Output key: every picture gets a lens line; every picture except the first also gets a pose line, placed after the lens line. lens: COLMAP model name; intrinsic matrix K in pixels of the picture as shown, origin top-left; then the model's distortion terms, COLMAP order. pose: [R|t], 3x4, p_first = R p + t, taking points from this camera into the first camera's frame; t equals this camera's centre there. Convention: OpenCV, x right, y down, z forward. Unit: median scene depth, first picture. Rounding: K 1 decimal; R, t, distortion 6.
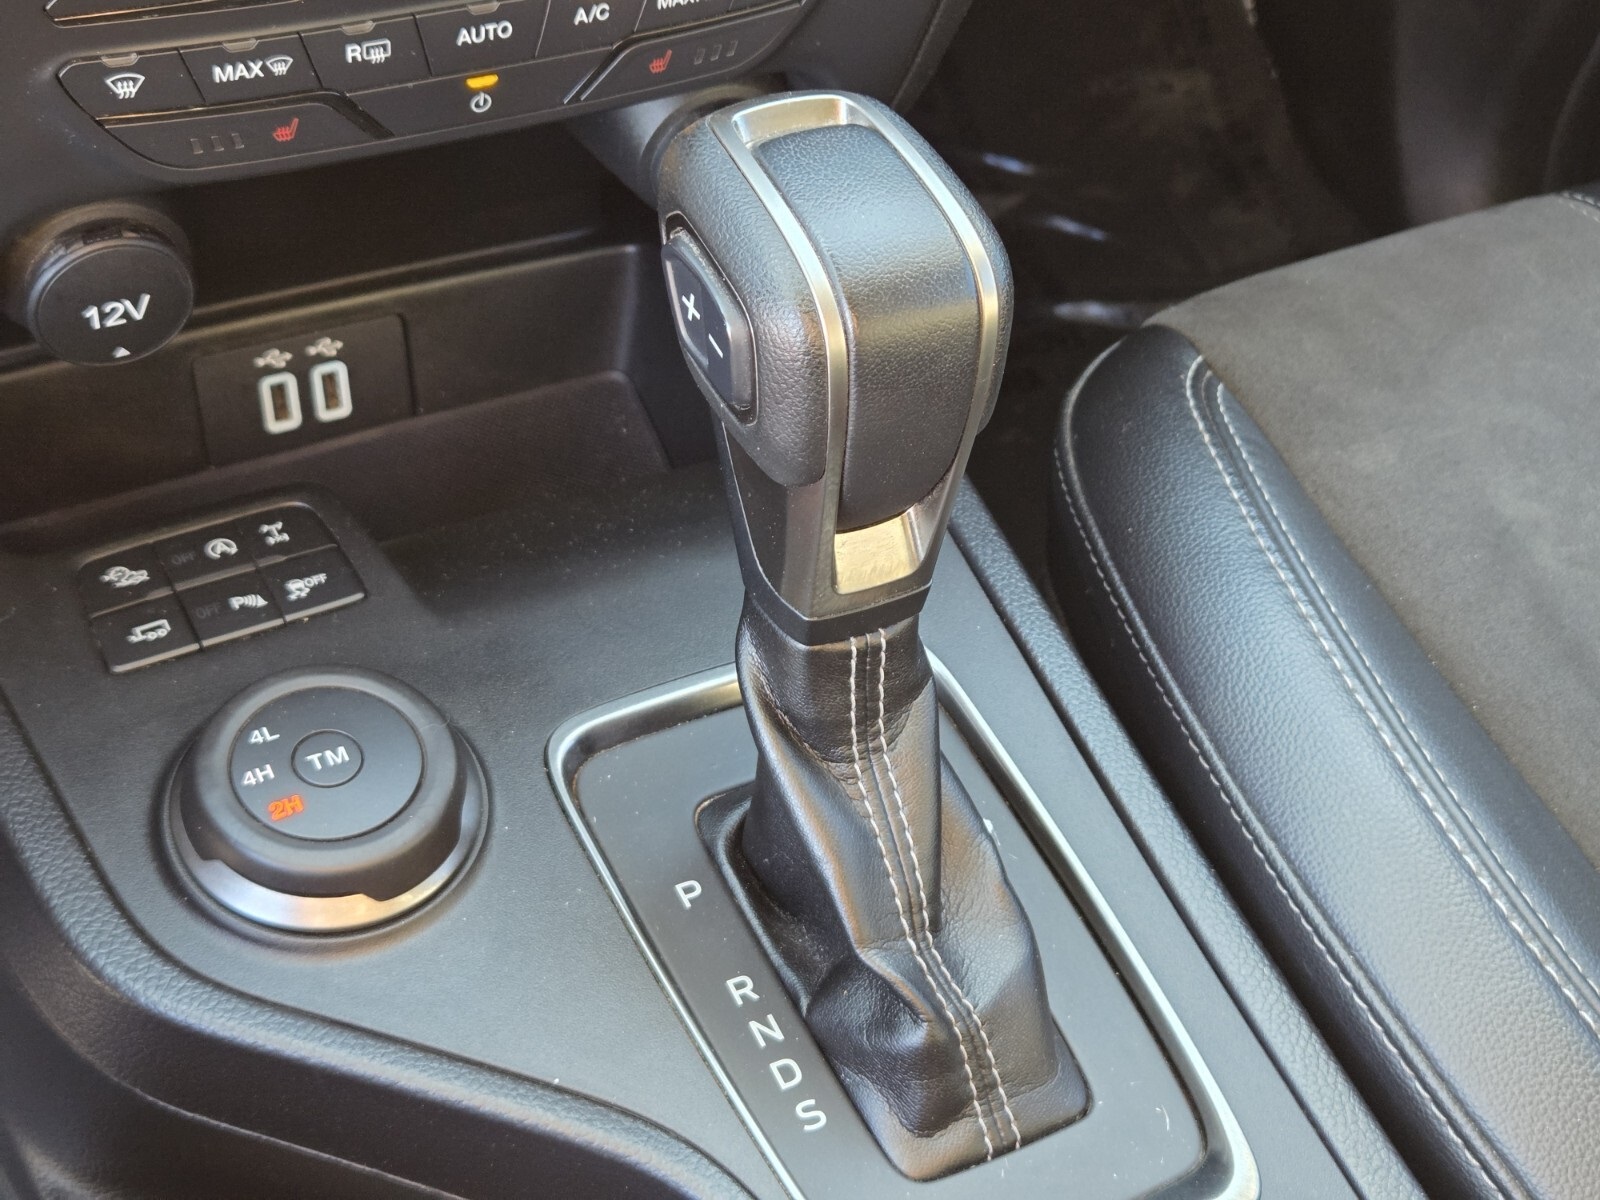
lens RADIAL K [[2137.9, 0, 743.1], [0, 2137.9, 599.7], [0, 0, 1]] dist [0.067884, -0.103629]
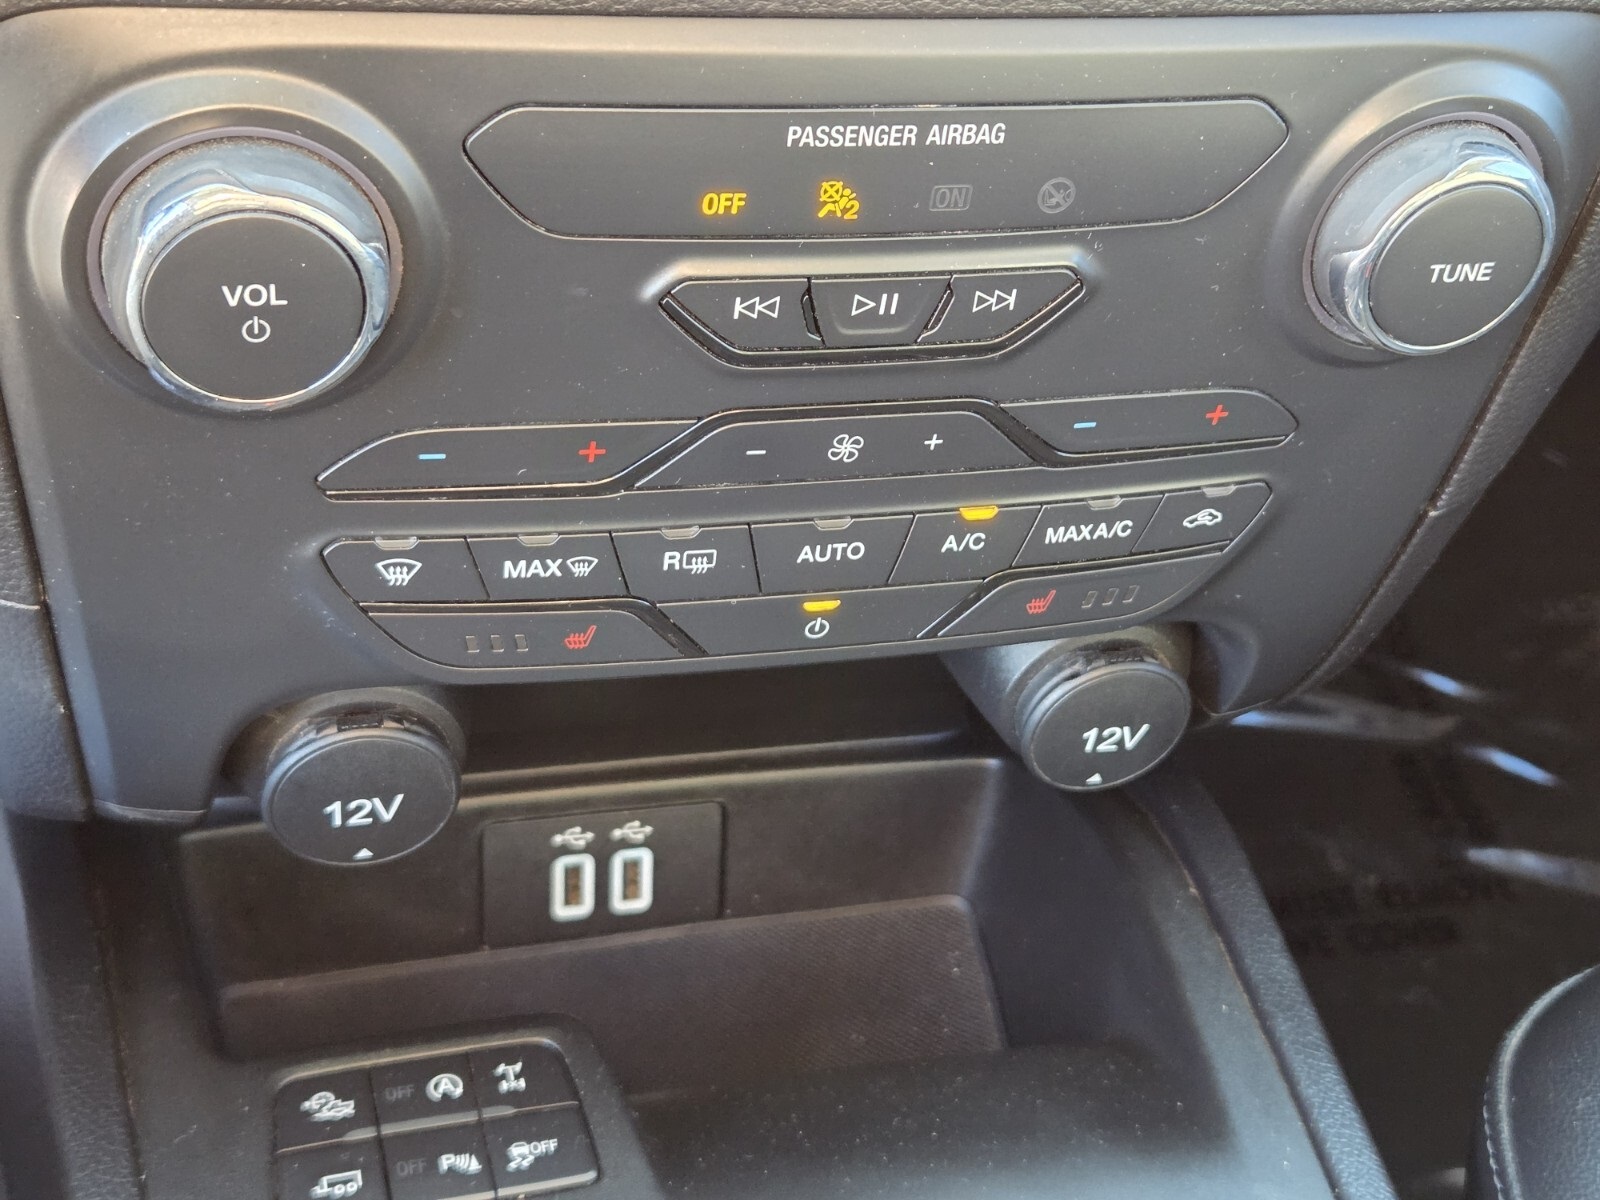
lens RADIAL K [[2137.9, 0, 743.1], [0, 2137.9, 599.7], [0, 0, 1]] dist [0.067884, -0.103629]
pose [[0.974129, 0.127332, -0.186707, 0.003519], [-0.159639, 0.972483, -0.169681, -0.088389], [0.159964, 0.195097, 0.967651, 0.172552]]
